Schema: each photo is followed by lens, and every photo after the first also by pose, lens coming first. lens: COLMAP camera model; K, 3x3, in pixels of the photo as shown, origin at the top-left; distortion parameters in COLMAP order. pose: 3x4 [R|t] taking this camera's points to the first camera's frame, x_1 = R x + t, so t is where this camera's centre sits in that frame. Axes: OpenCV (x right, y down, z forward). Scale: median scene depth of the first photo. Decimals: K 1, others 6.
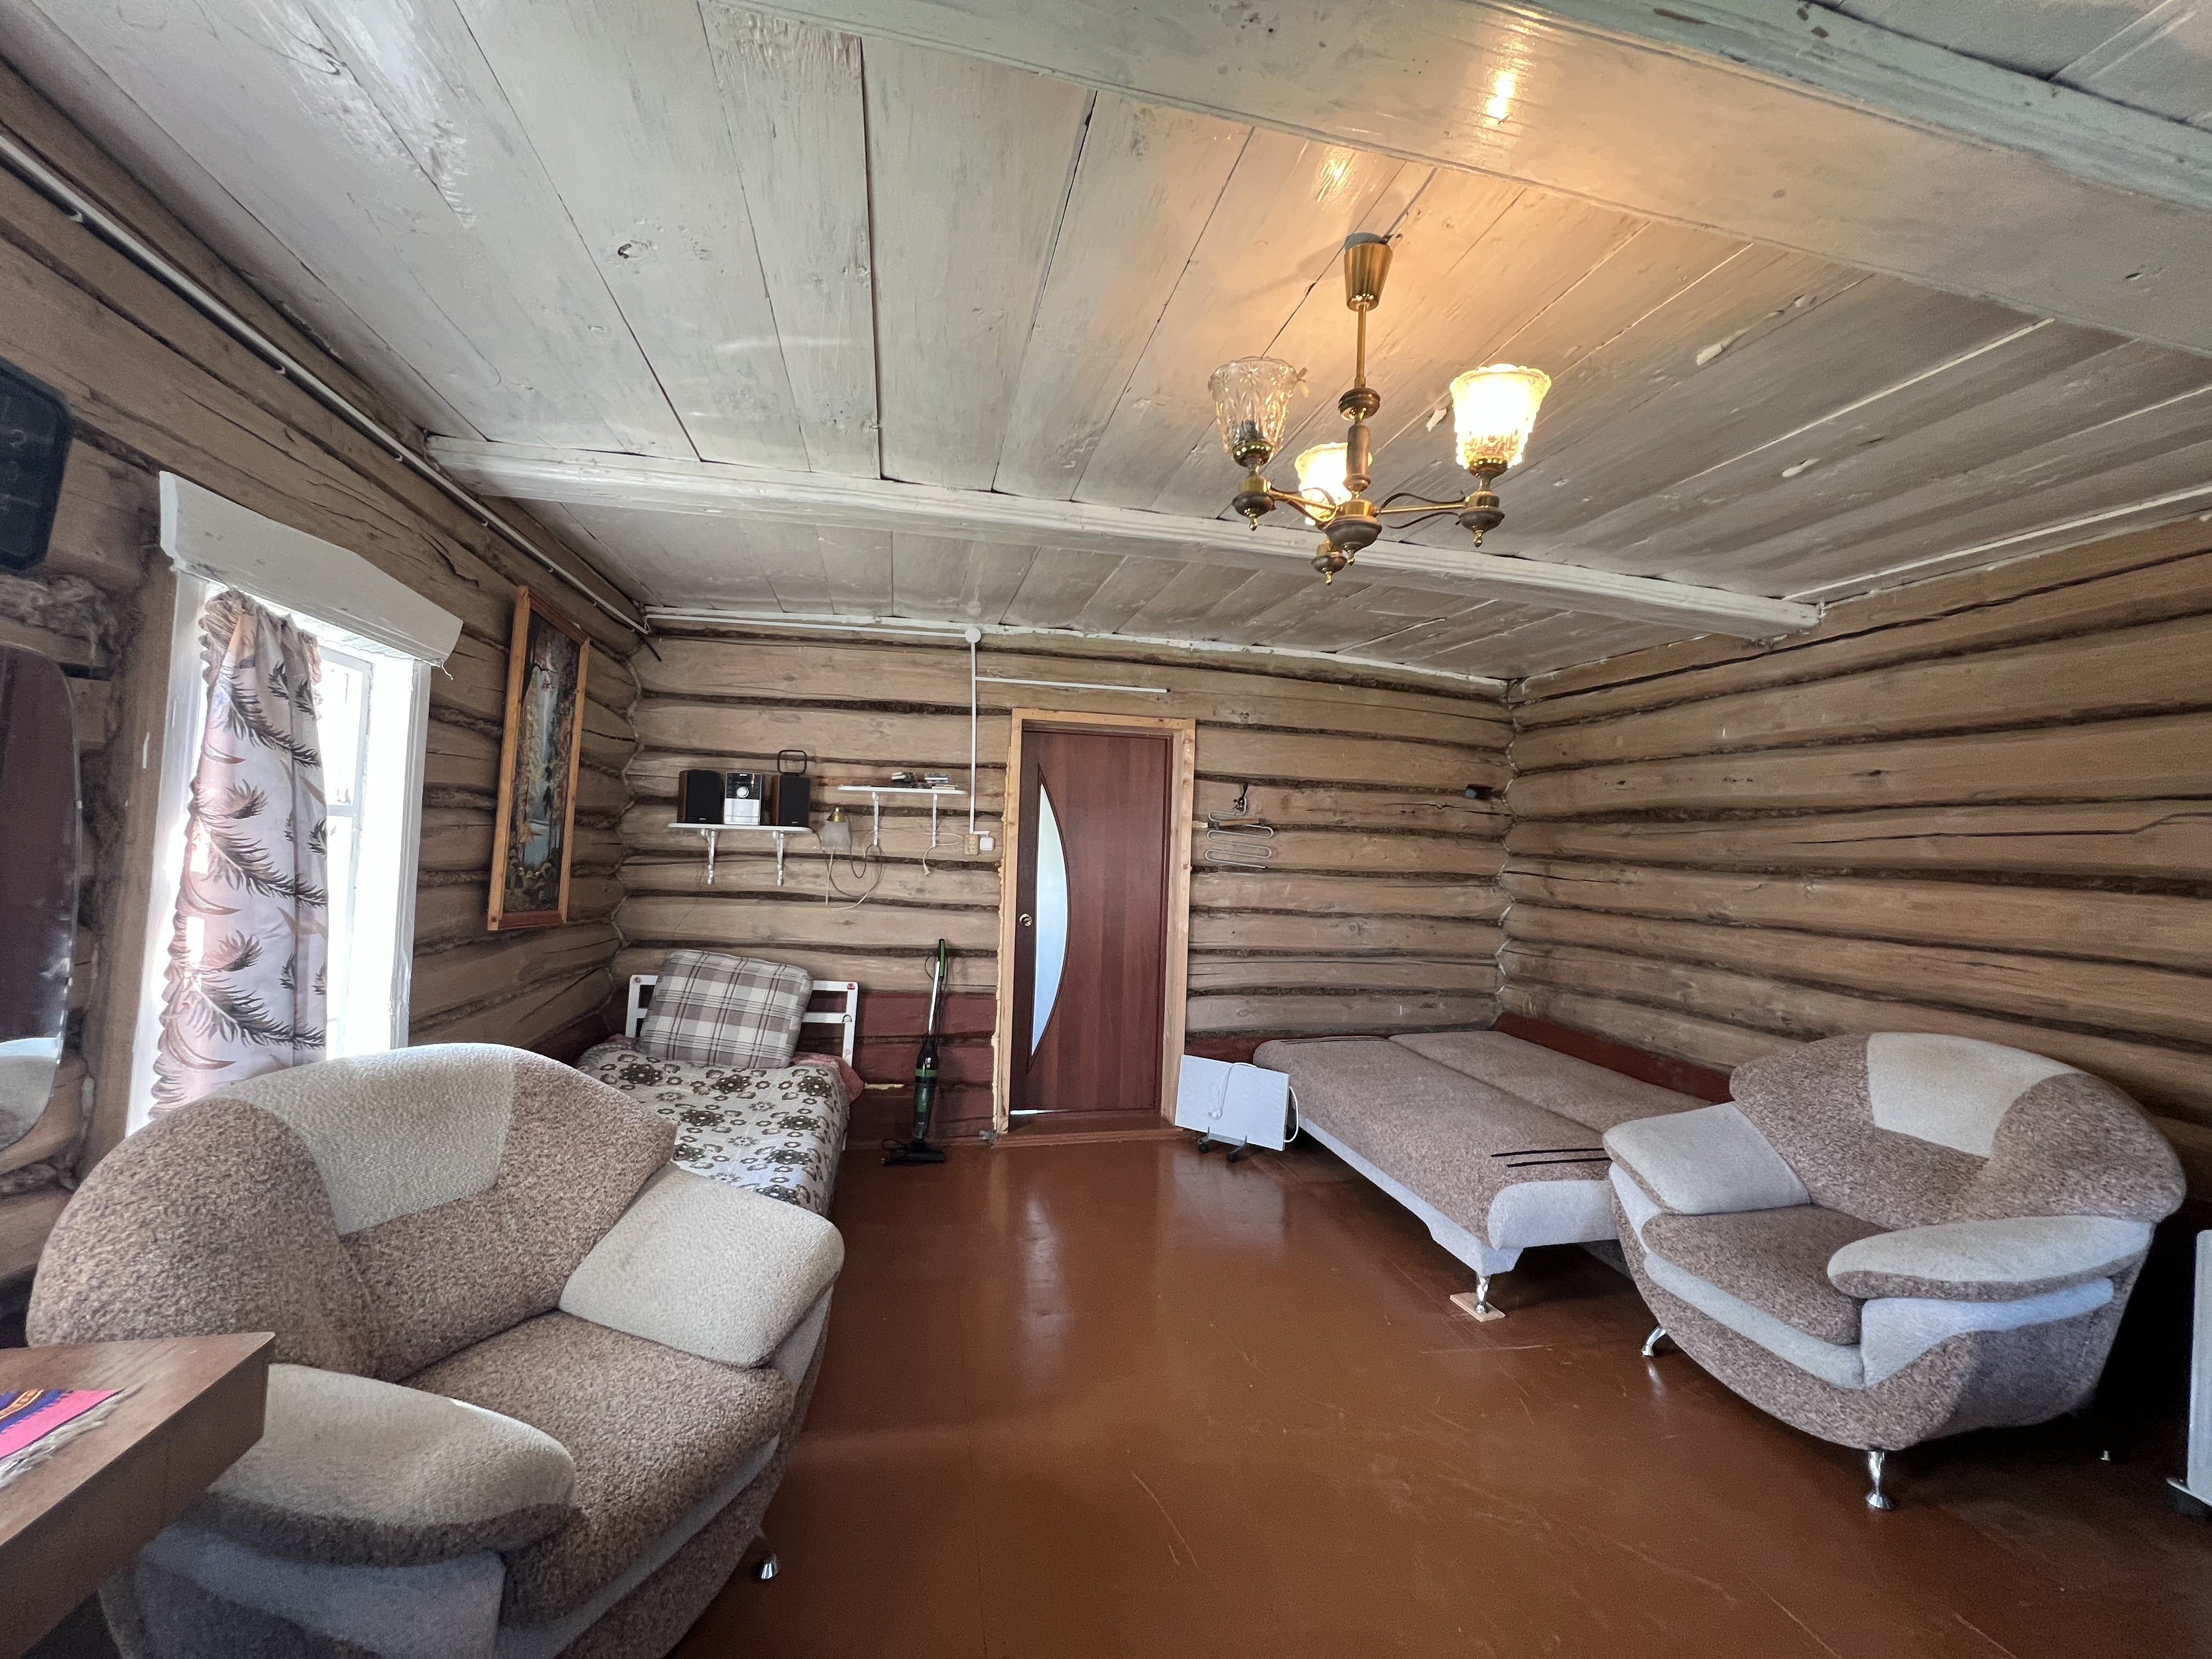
lens RADIAL K [[883.6, 0, 1104.9], [0, 883.6, 827.4], [0, 0, 1]] dist [-0.000301, -0.000281]
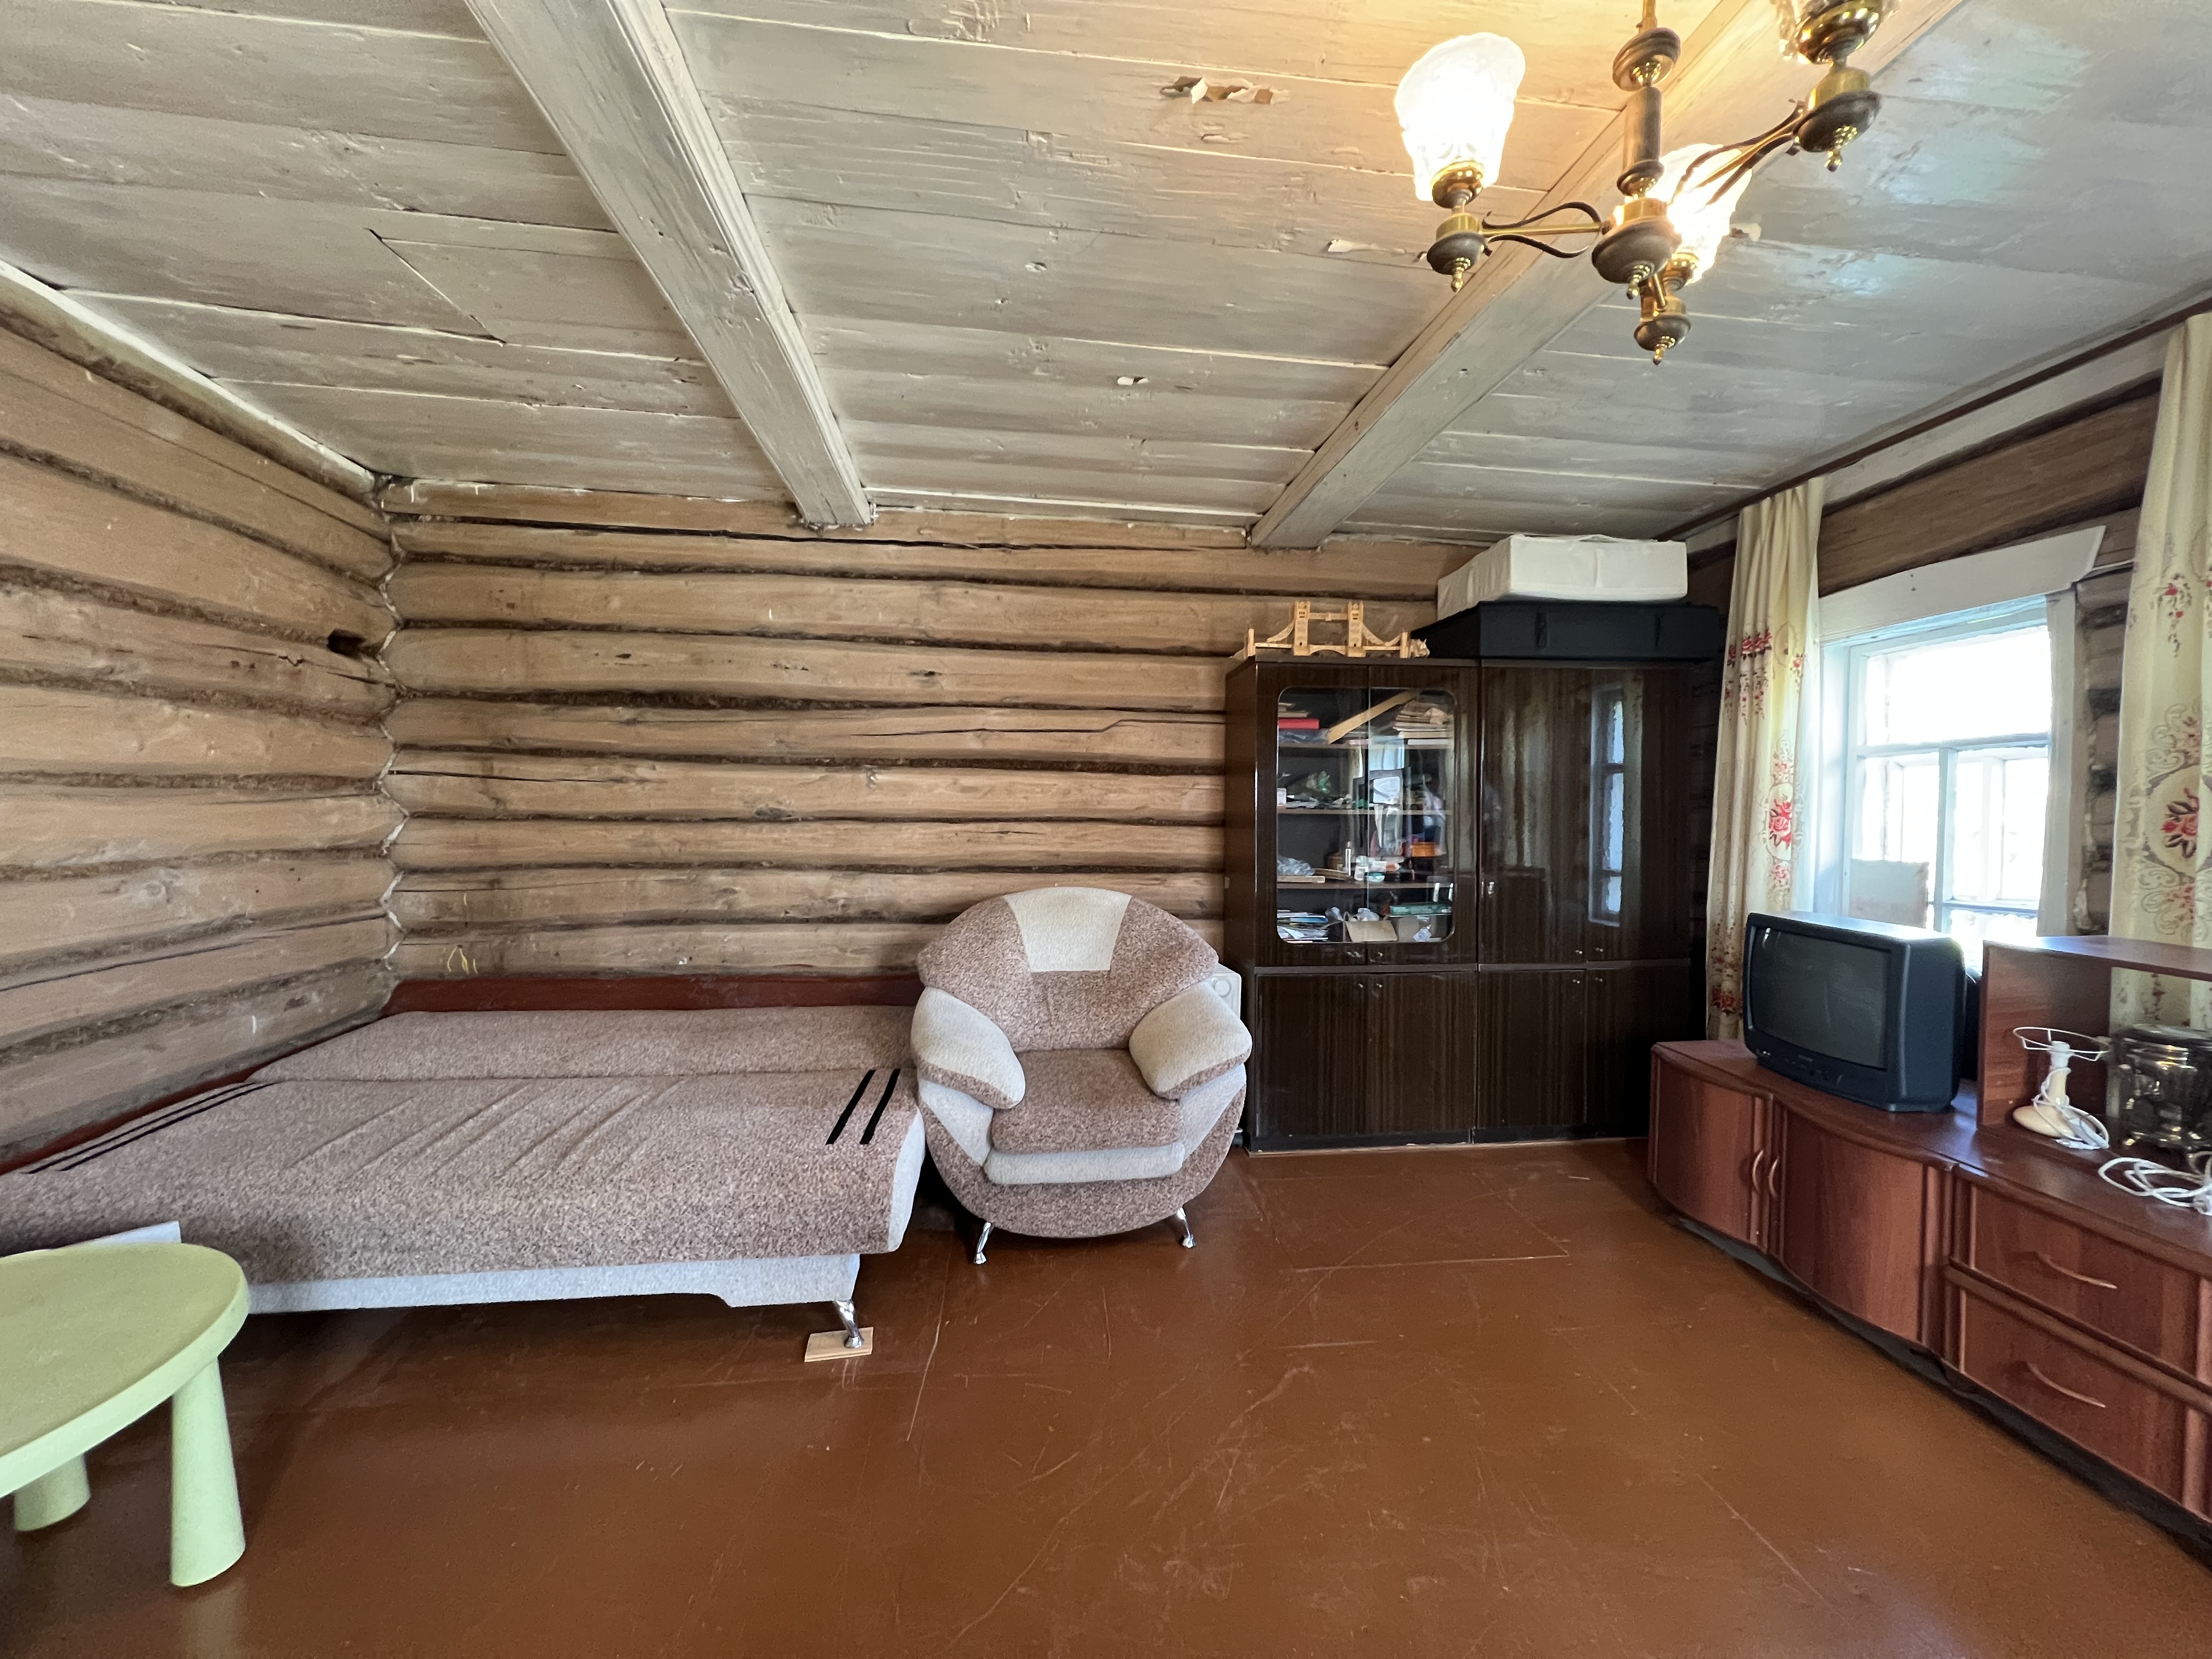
lens RADIAL K [[883.6, 0, 1103.6], [0, 883.6, 831.3], [0, 0, 1]] dist [-0.000301, -0.000281]
pose [[0.100730, -0.081432, 0.991576, -0.179155], [-0.029431, 0.995965, 0.084782, 0.027013], [-0.994478, -0.037723, 0.097927, 0.489277]]
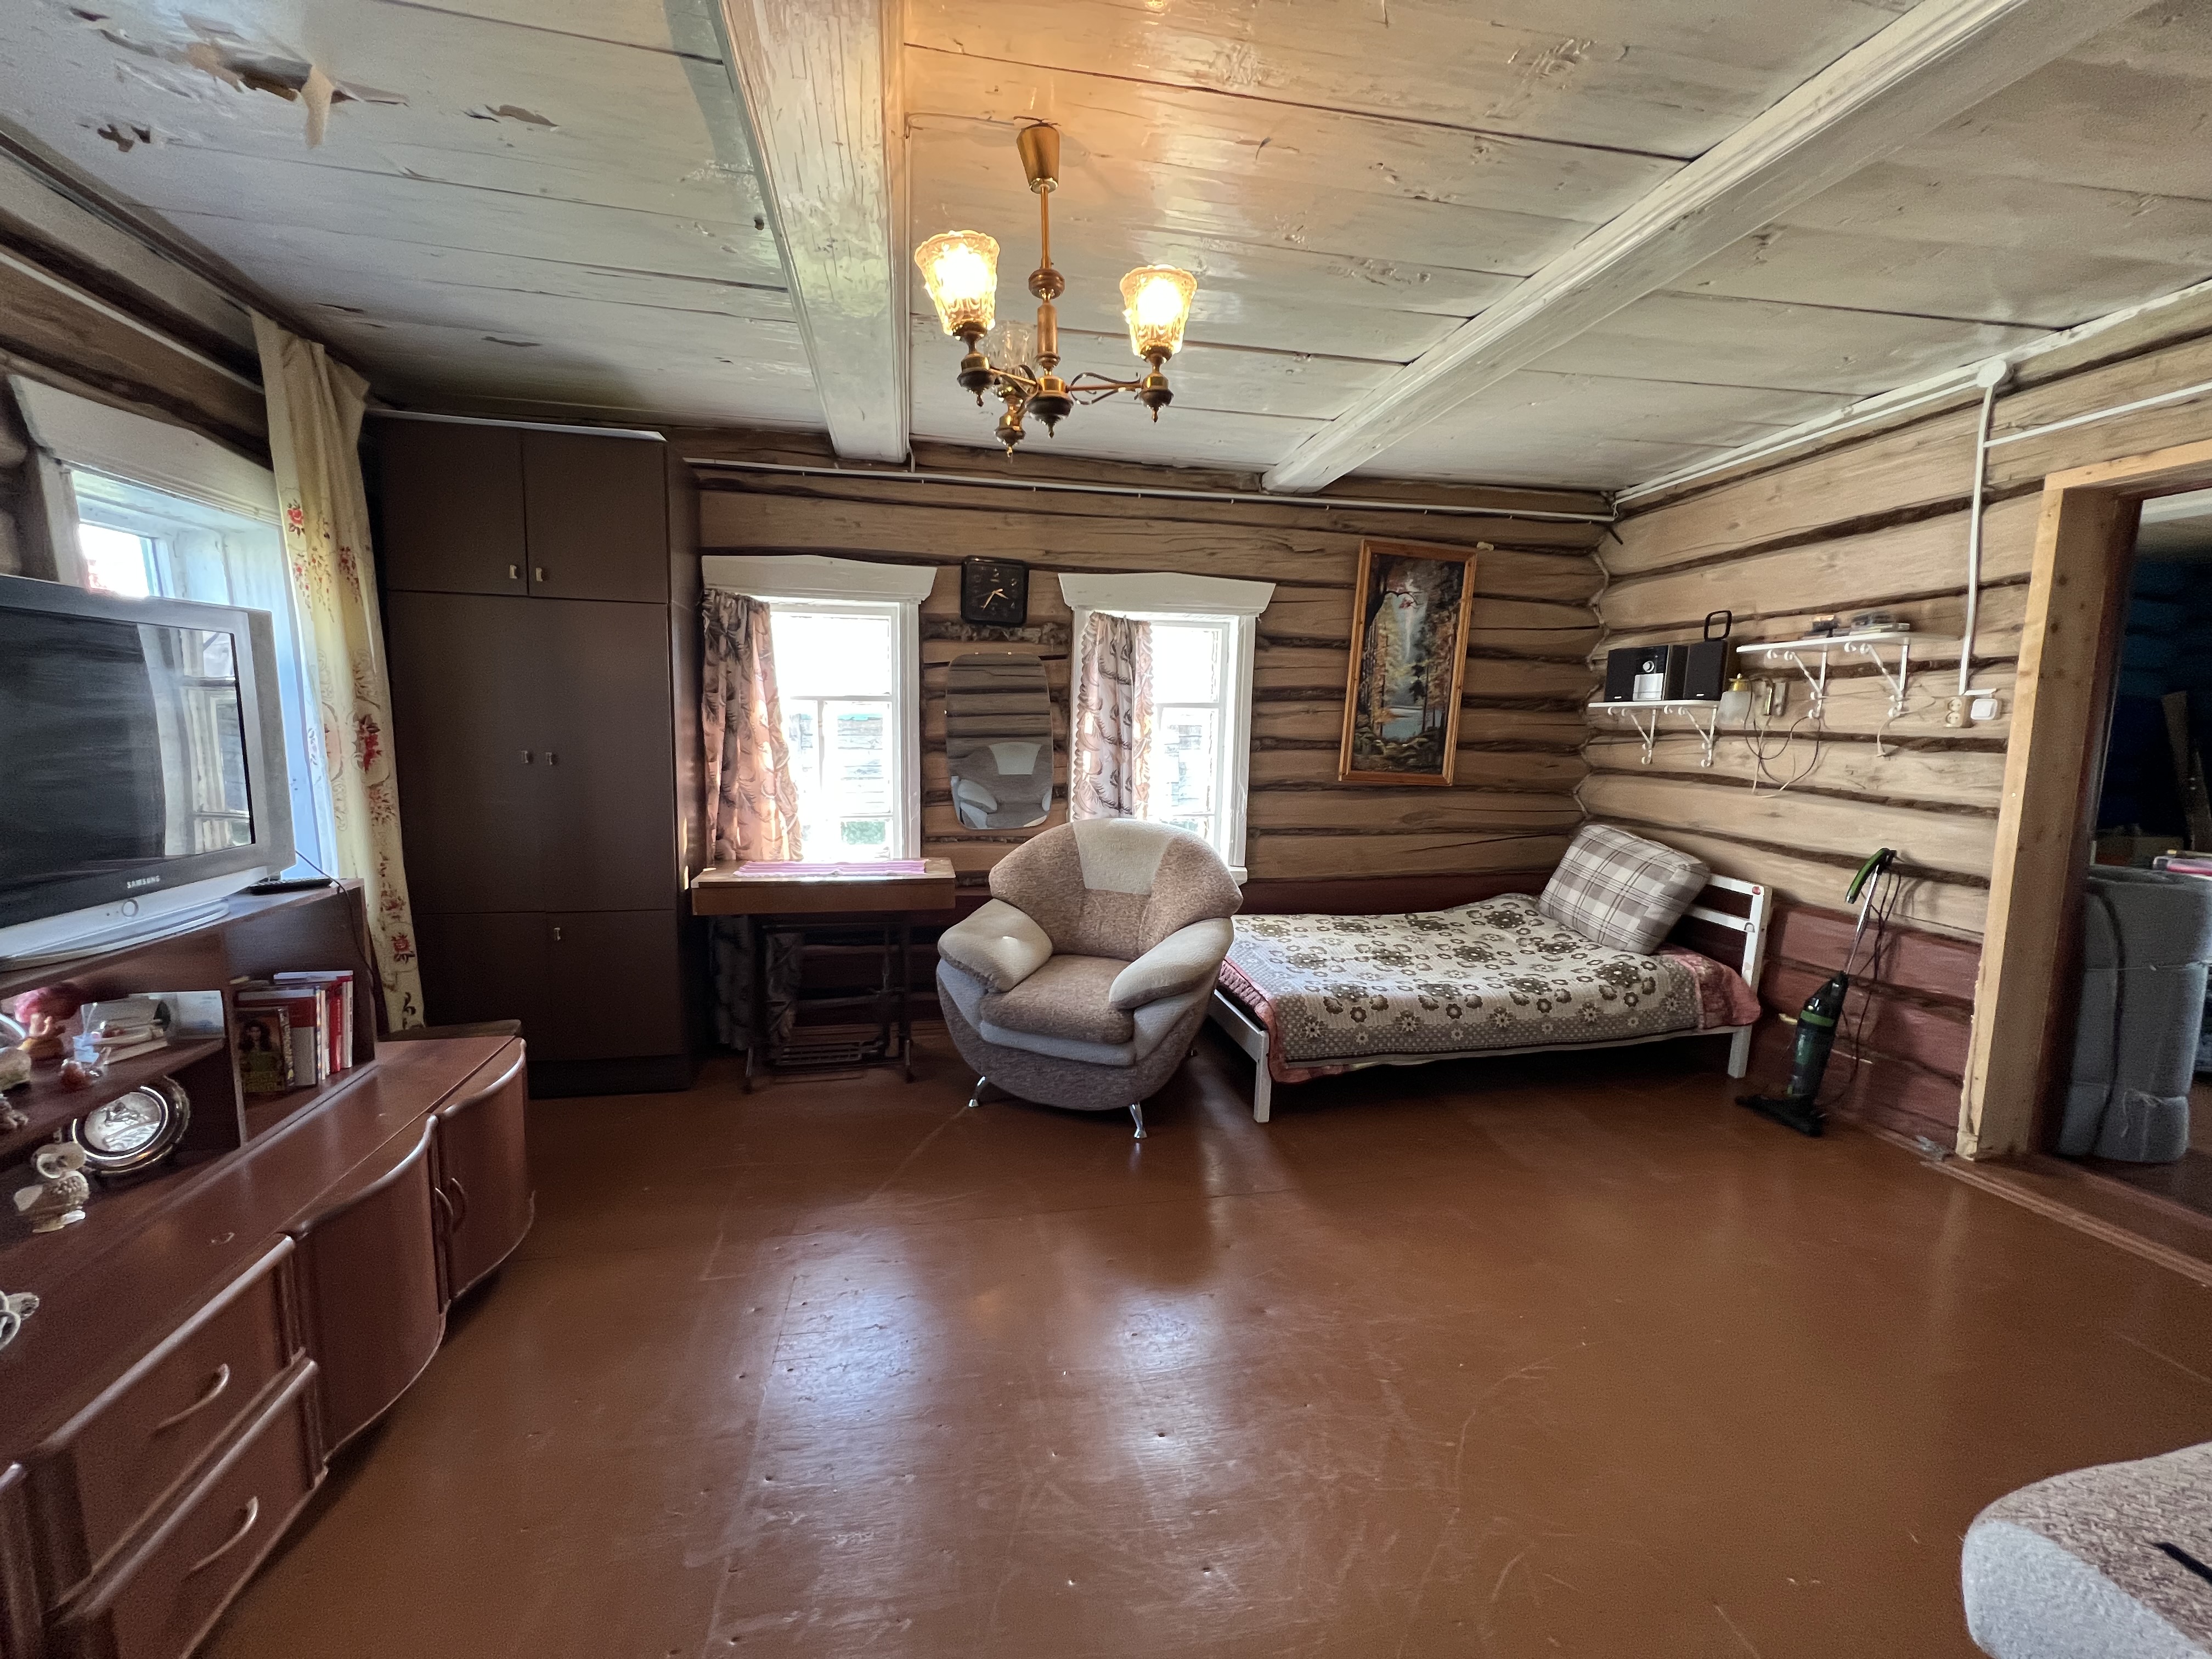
lens RADIAL K [[883.6, 0, 1102.1], [0, 883.6, 826.6], [0, 0, 1]] dist [-0.000301, -0.000281]
pose [[-0.001426, 0.085295, -0.996355, 0.533836], [0.019644, 0.996166, 0.085251, 0.037797], [0.999806, -0.019450, -0.003096, 0.391277]]
